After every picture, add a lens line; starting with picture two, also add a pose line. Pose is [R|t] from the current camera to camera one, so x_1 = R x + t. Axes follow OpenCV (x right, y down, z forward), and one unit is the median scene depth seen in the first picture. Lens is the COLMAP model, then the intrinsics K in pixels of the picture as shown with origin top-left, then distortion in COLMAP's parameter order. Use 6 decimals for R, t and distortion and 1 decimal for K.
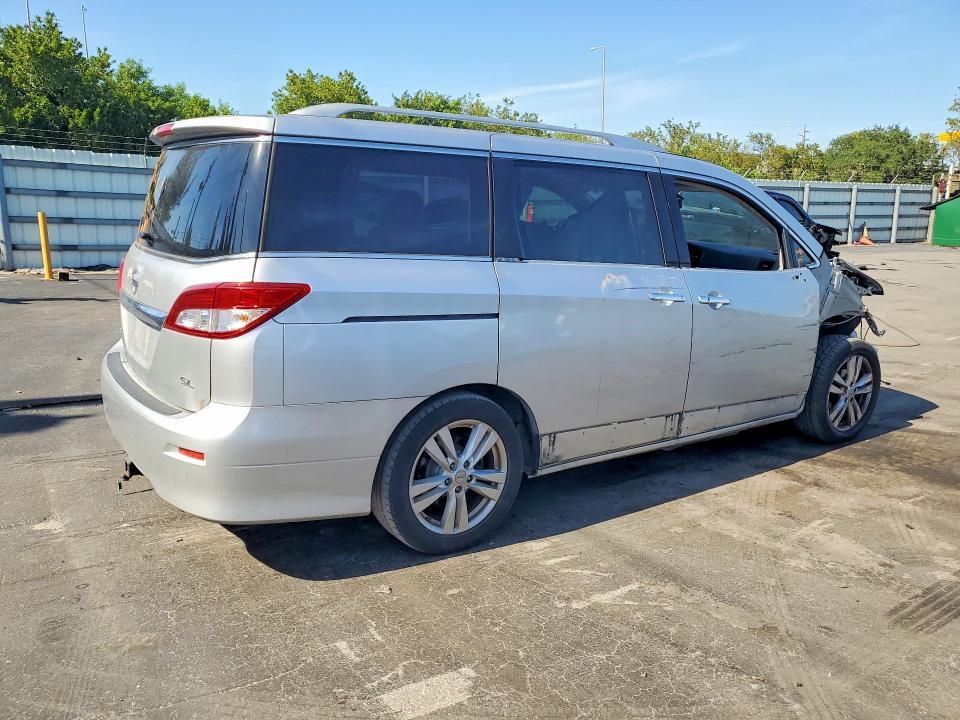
lens RADIAL K [[742.4, 0, 480.0], [0, 742.4, 360.0], [0, 0, 1]] dist [0.000151, 0.016060]
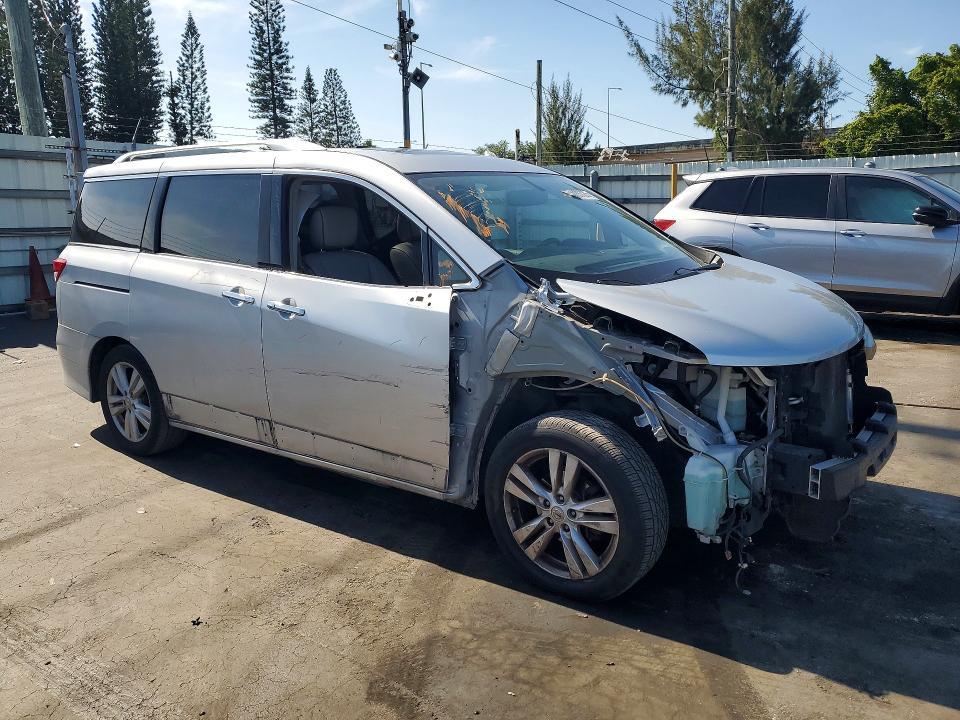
lens RADIAL K [[728.7, 0, 480.0], [0, 728.7, 360.0], [0, 0, 1]] dist [0.052360, -0.064995]
pose [[0.333946, 0.161516, -0.928651, 1.161115], [-0.164215, 0.980112, 0.111414, -0.148775], [0.928177, 0.115292, 0.353828, 0.853082]]
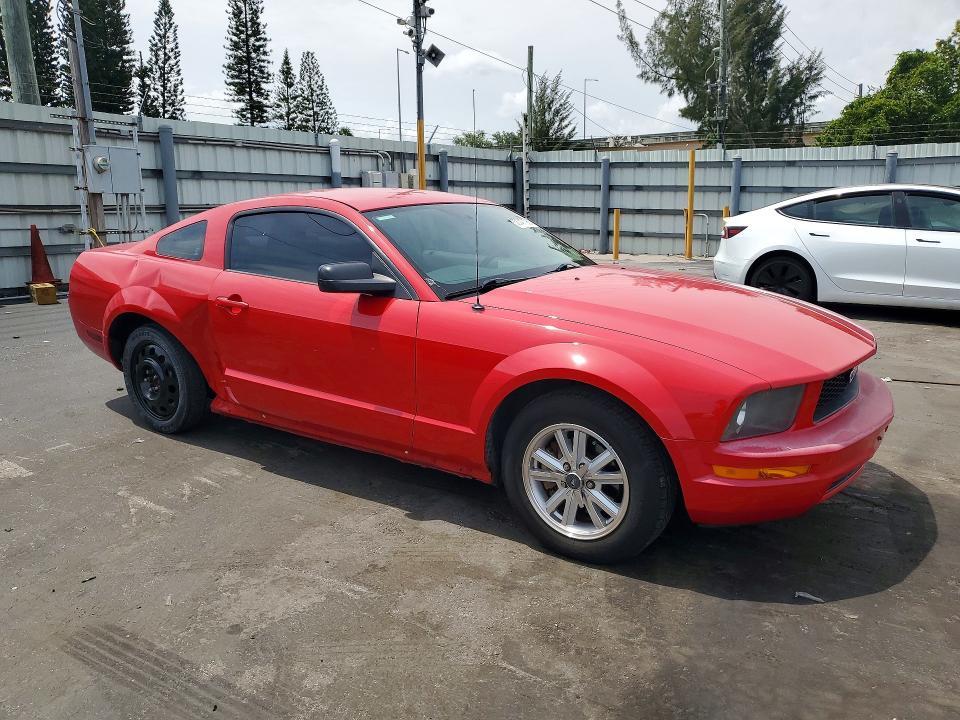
lens RADIAL K [[742.4, 0, 480.0], [0, 742.4, 360.0], [0, 0, 1]] dist [0.000151, 0.016060]
pose [[0.371375, 0.169727, -0.912838, 1.003102], [-0.172173, 0.978688, 0.111924, -0.093247], [0.912380, 0.115601, 0.392682, 0.704977]]
